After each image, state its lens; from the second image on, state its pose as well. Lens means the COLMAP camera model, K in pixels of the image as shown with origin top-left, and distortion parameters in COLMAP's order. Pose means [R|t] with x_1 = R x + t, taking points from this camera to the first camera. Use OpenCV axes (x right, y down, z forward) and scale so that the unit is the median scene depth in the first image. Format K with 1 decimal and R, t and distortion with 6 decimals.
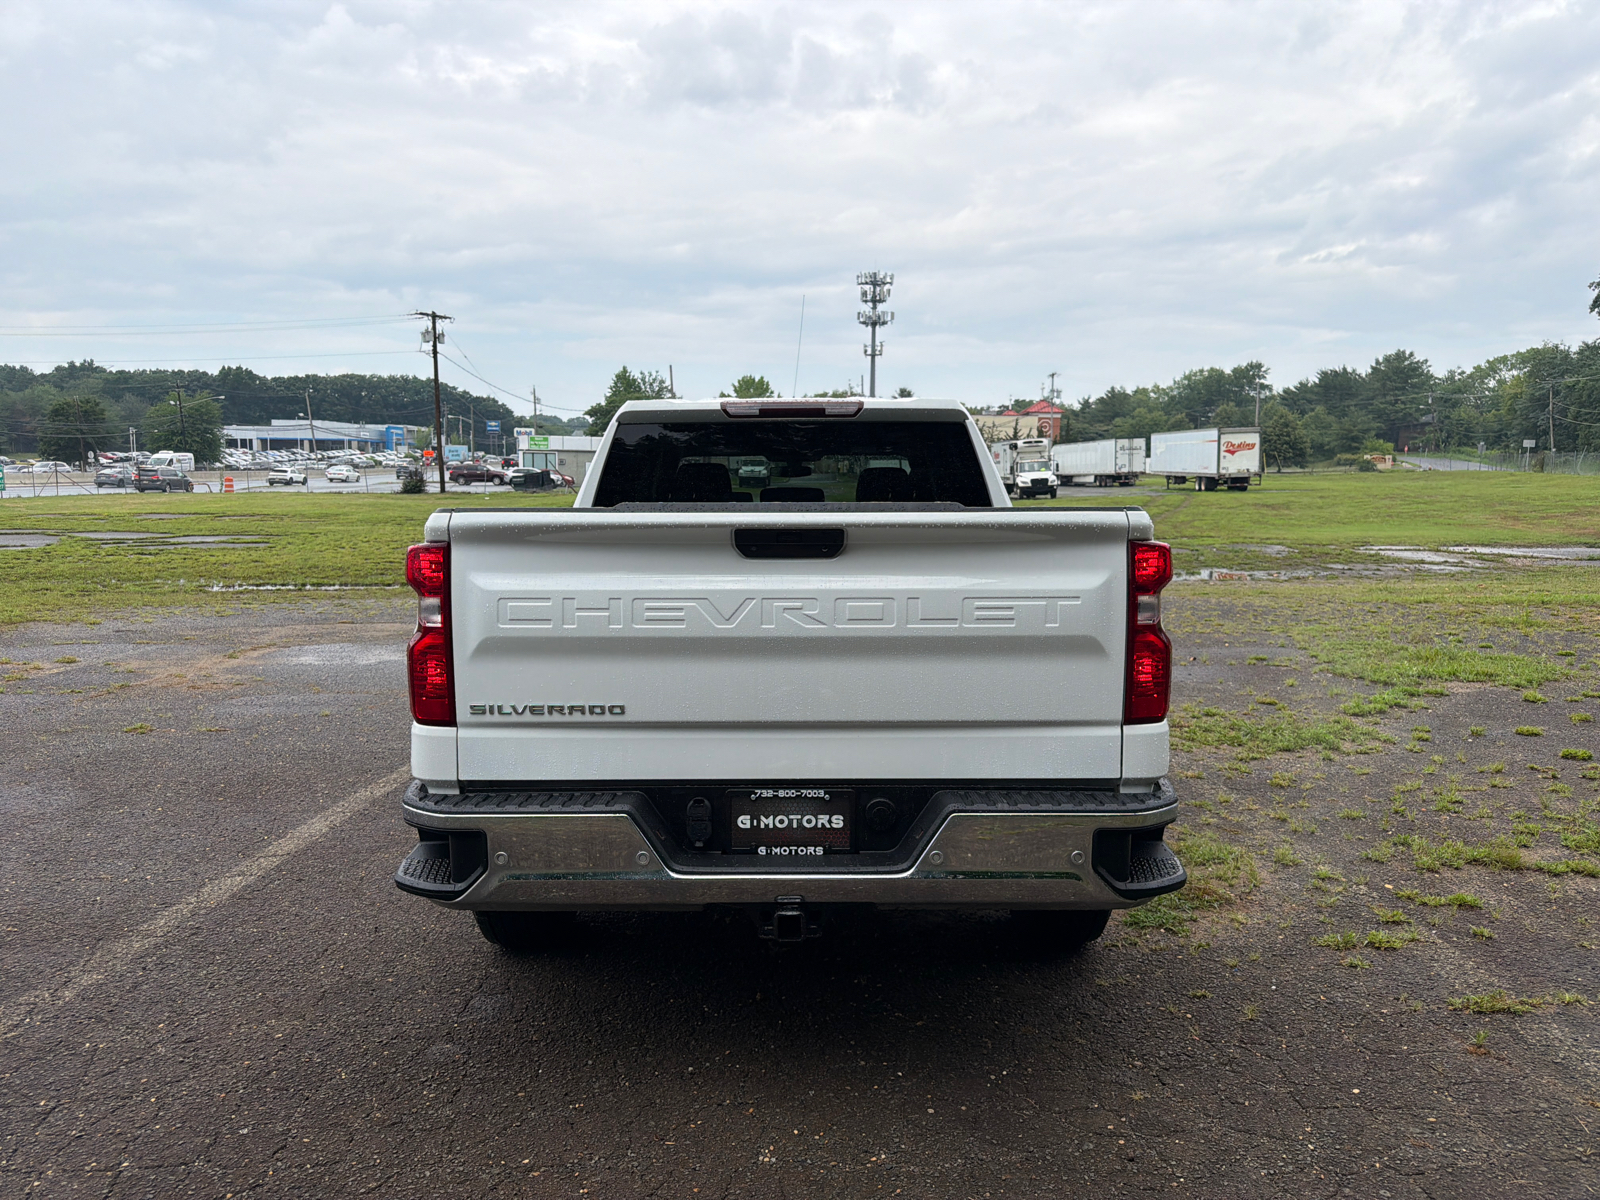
lens RADIAL K [[1132.7, 0, 794.0], [0, 1132.7, 619.8], [0, 0, 1]] dist [0.039179, -0.046838]
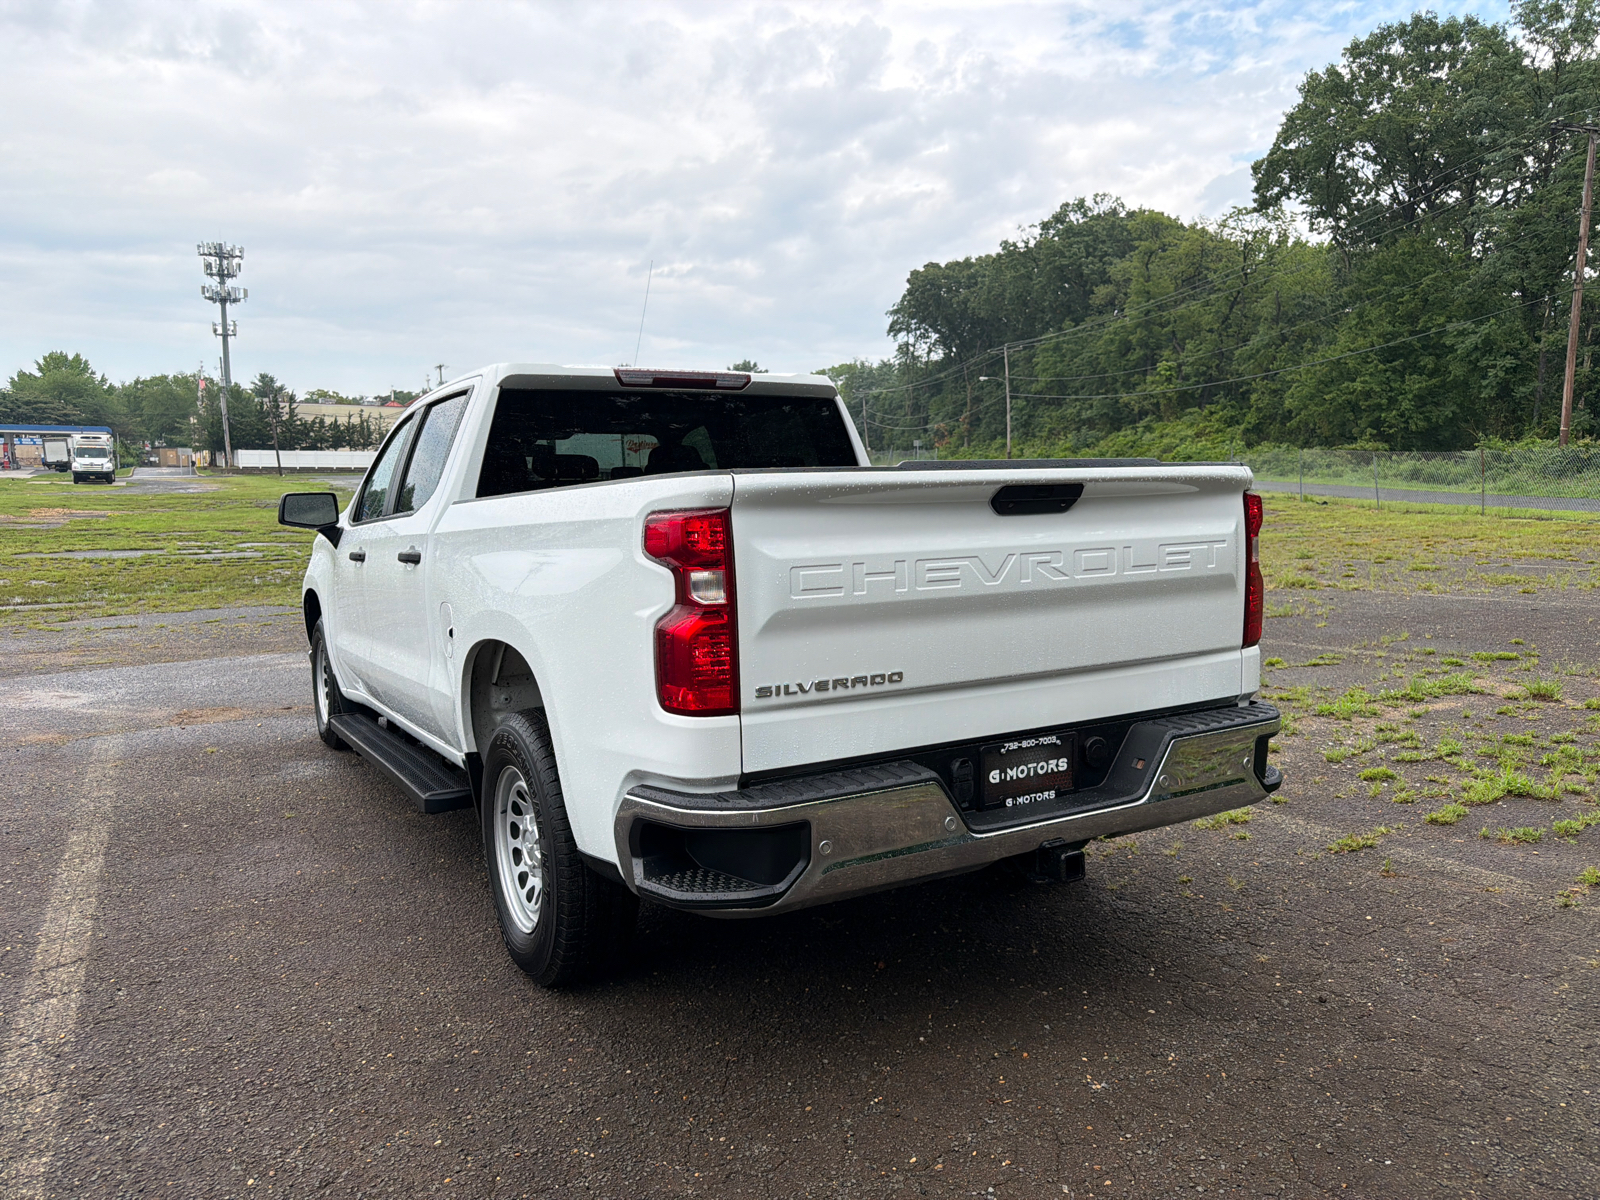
lens RADIAL K [[1132.7, 0, 798.4], [0, 1132.7, 598.6], [0, 0, 1]] dist [0.039179, -0.046838]
pose [[0.859006, -0.062642, 0.508118, -0.240289], [0.069658, 0.997557, 0.005219, 0.000686], [-0.507204, 0.030911, 0.861271, 0.072195]]
